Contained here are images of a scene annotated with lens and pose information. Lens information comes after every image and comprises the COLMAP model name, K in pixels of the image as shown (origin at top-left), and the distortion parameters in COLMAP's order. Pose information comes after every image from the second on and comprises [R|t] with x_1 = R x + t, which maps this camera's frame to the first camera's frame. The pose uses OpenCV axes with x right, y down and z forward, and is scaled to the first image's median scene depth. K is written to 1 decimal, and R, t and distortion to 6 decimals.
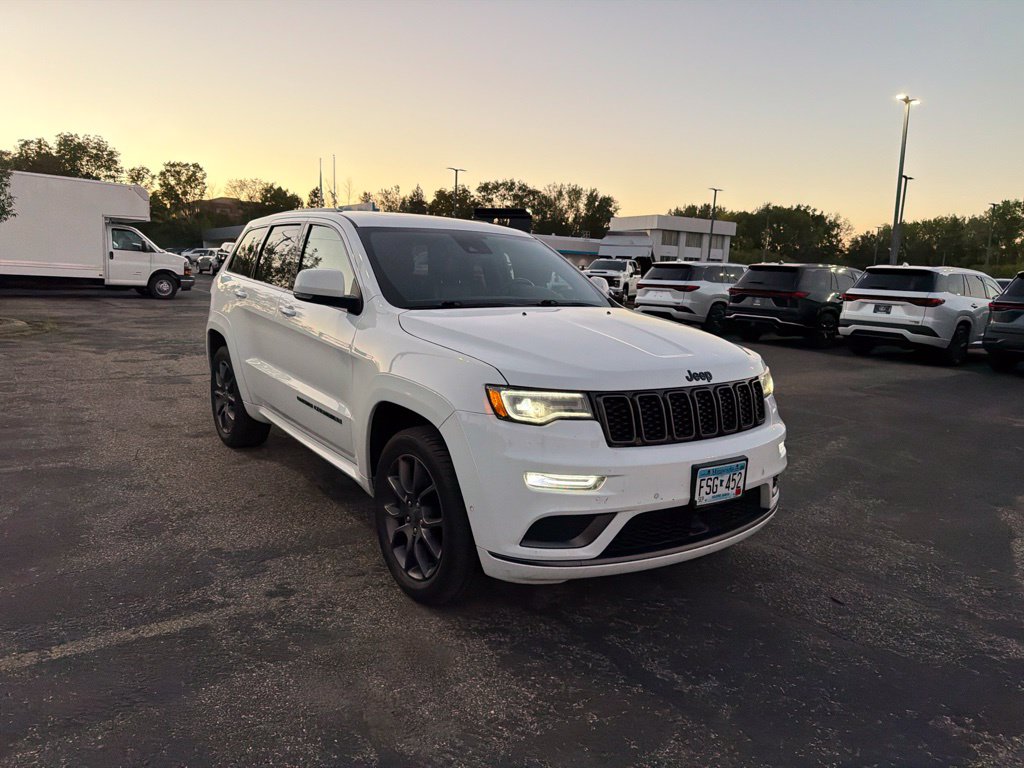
lens RADIAL K [[712.0, 0, 511.7], [0, 712.0, 377.0], [0, 0, 1]] dist [0.074010, -0.110904]
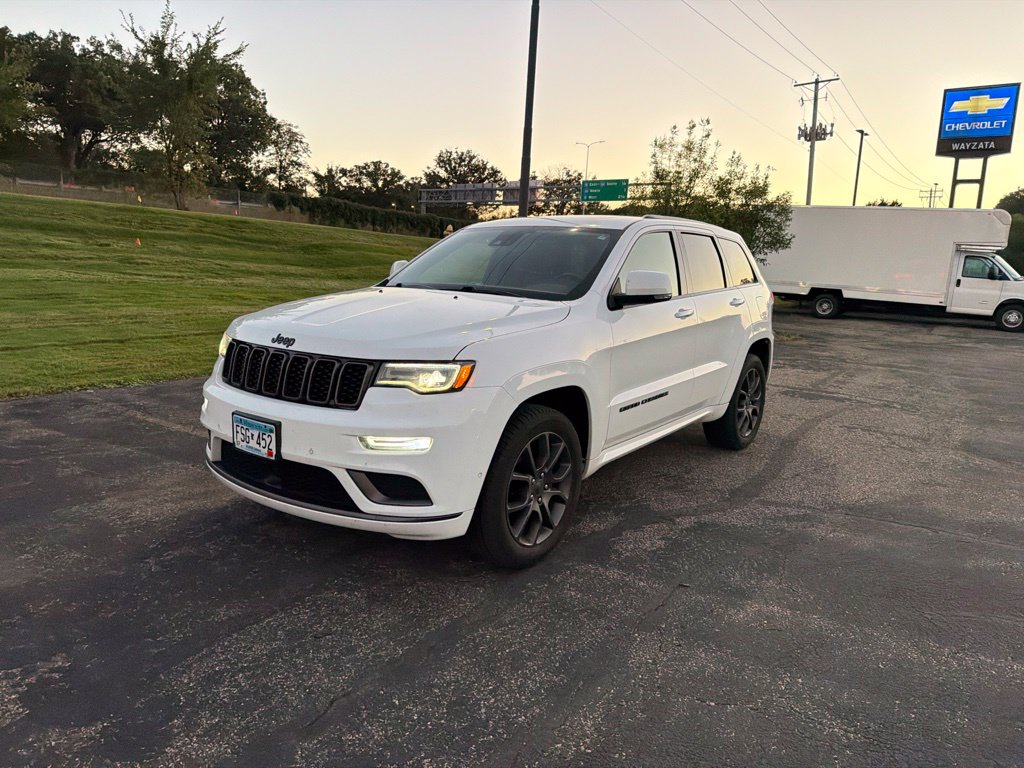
lens RADIAL K [[715.2, 0, 518.5], [0, 715.2, 368.3], [0, 0, 1]] dist [0.053626, -0.068215]
pose [[0.300855, 0.114291, -0.946797, 0.937041], [-0.173892, 0.982724, 0.063371, -0.060650], [0.937682, 0.145574, 0.315532, 0.665481]]
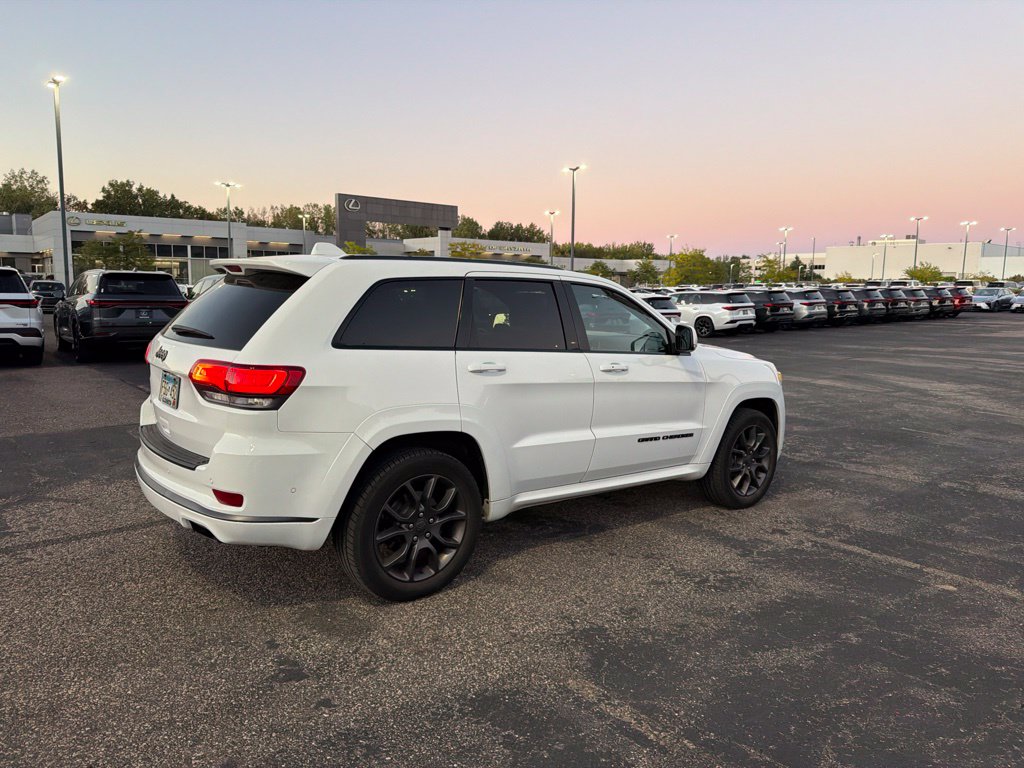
lens RADIAL K [[712.8, 0, 512.3], [0, 712.8, 380.1], [0, 0, 1]] dist [0.064259, -0.086426]
pose [[-0.046218, -0.166234, 0.985003, -1.267399], [0.122188, 0.977711, 0.170737, -0.257536], [-0.991430, 0.128246, -0.024876, 1.119466]]
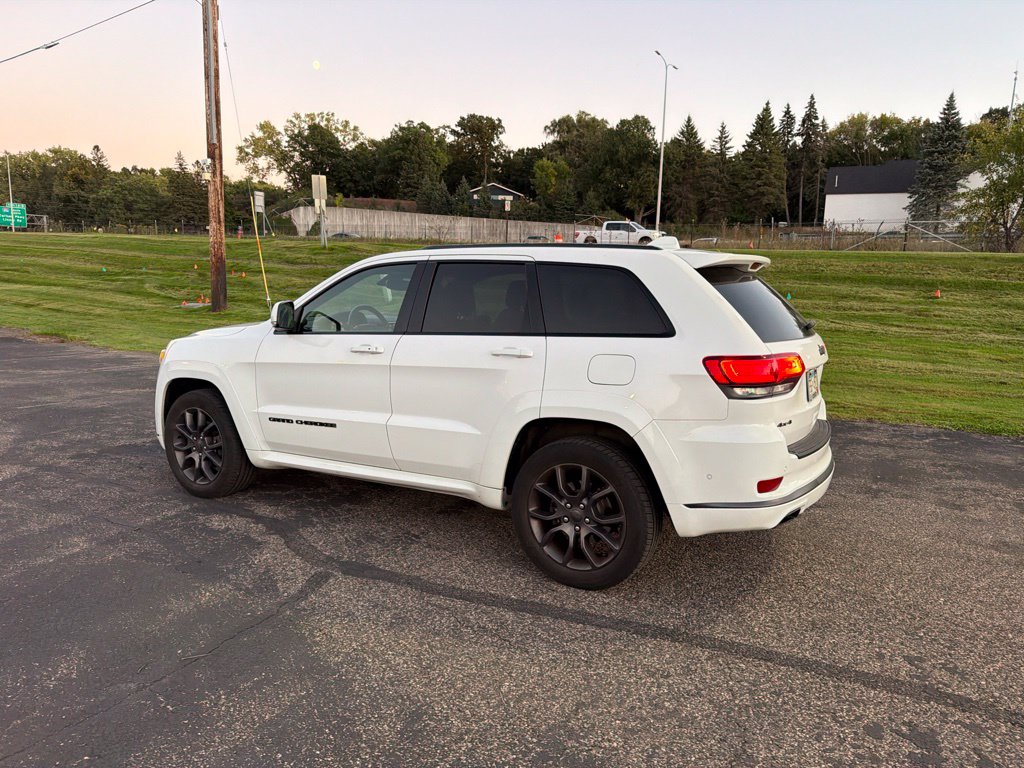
lens RADIAL K [[720.9, 0, 514.5], [0, 720.9, 385.8], [0, 0, 1]] dist [0.065948, -0.097783]
pose [[-0.915207, -0.001146, -0.402982, 0.239850], [-0.117073, 0.957623, 0.263159, -0.339821], [0.385603, 0.288023, -0.876558, 2.117419]]
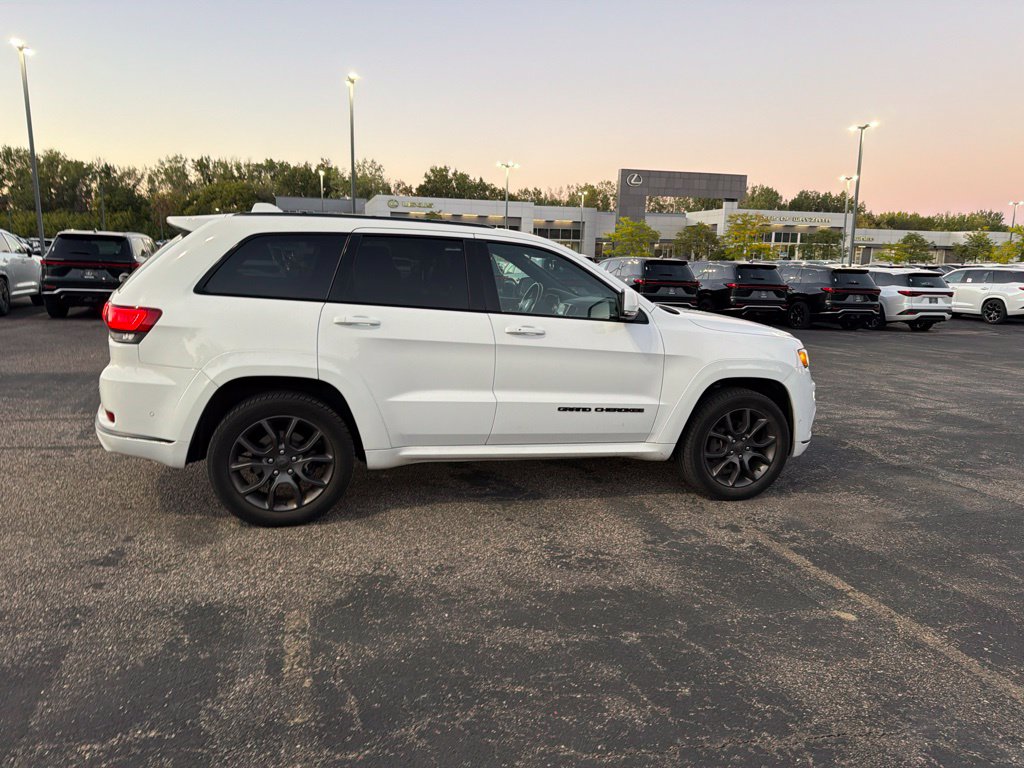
lens RADIAL K [[712.7, 0, 511.2], [0, 712.7, 387.2], [0, 0, 1]] dist [0.068921, -0.095928]
pose [[0.346551, -0.195342, 0.917466, -1.191369], [0.121026, 0.979213, 0.162774, -0.170704], [-0.930191, 0.054628, 0.362988, 0.626567]]
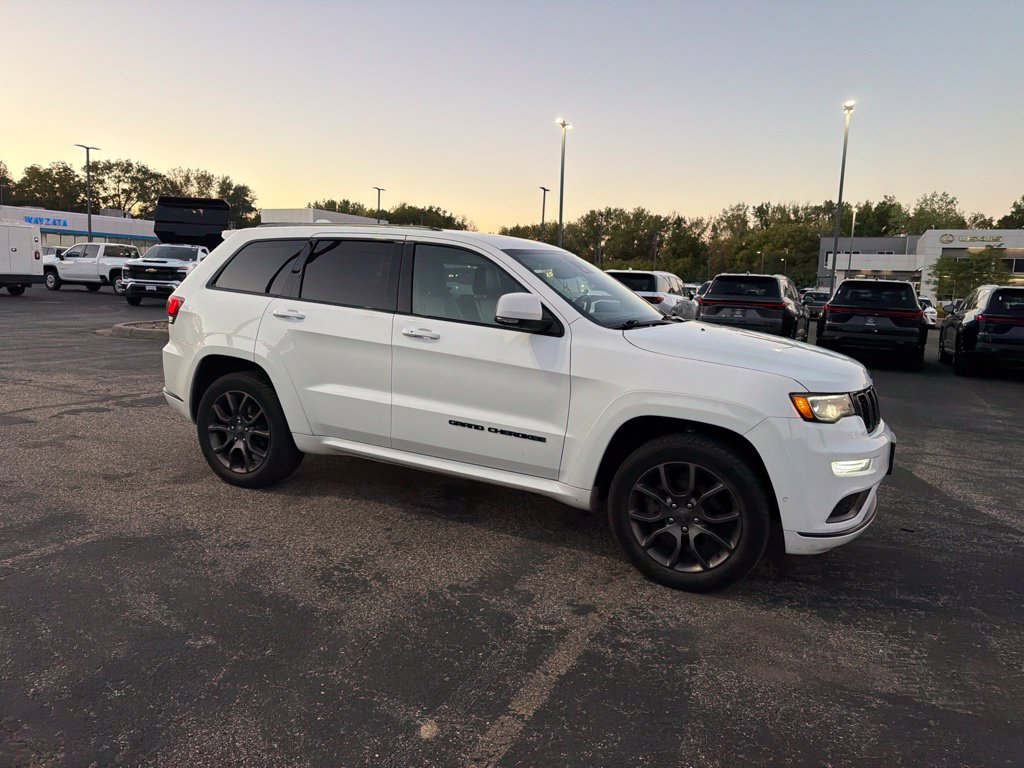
lens RADIAL K [[712.0, 0, 511.7], [0, 712.0, 377.0], [0, 0, 1]] dist [0.074010, -0.110904]
pose [[0.883968, -0.066853, 0.462743, -0.615789], [0.063457, 0.997721, 0.022922, -0.045571], [-0.463221, 0.009102, 0.886196, 0.093799]]
